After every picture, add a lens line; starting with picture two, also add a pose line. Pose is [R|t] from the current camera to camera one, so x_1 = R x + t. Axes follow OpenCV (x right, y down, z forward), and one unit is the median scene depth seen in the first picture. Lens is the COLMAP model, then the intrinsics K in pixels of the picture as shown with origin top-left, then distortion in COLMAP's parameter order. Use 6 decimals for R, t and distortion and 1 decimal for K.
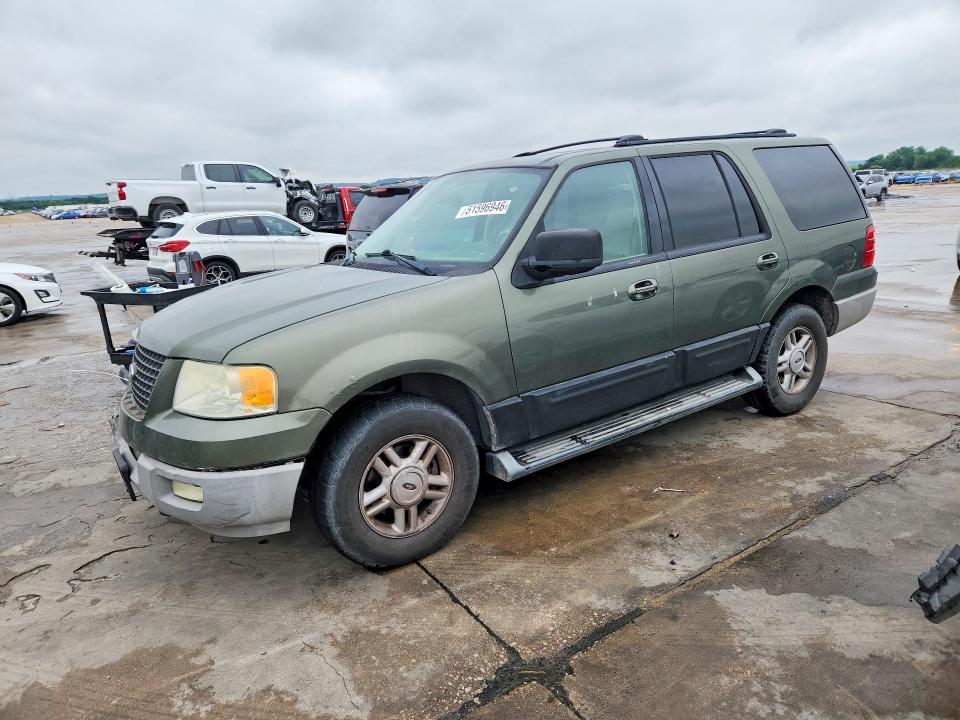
lens RADIAL K [[646.4, 0, 481.2], [0, 646.4, 360.3], [0, 0, 1]] dist [0.041811, -0.021784]
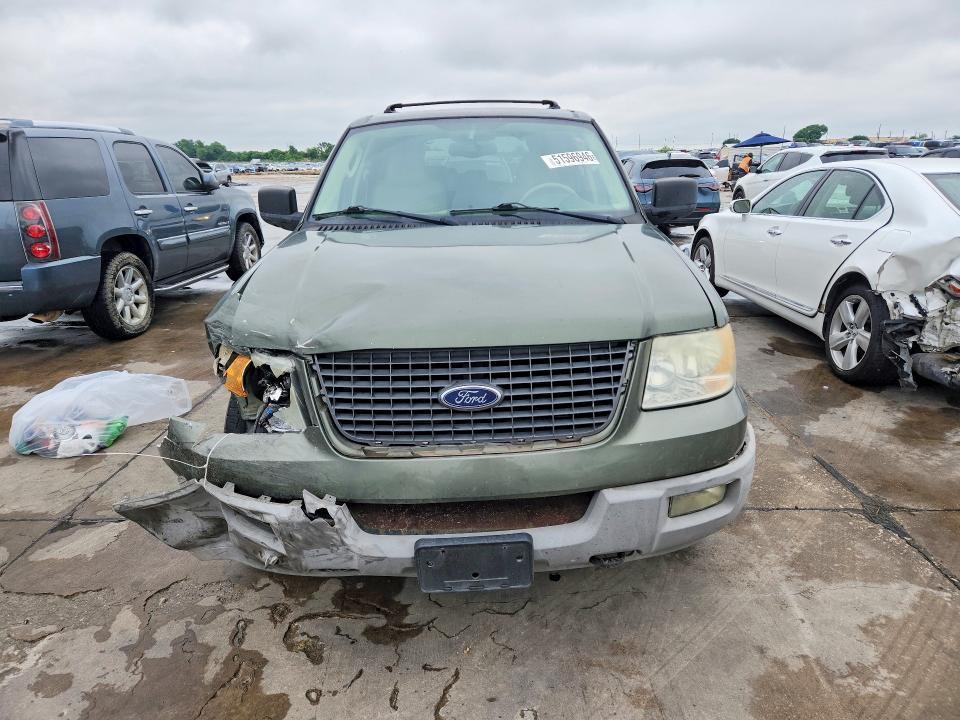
lens RADIAL K [[646.4, 0, 477.4], [0, 646.4, 357.1], [0, 0, 1]] dist [0.041811, -0.021784]
pose [[0.557139, -0.194377, 0.807350, -1.225861], [0.184117, 0.976936, 0.108151, -0.101985], [-0.809752, 0.088392, 0.580077, 0.768205]]
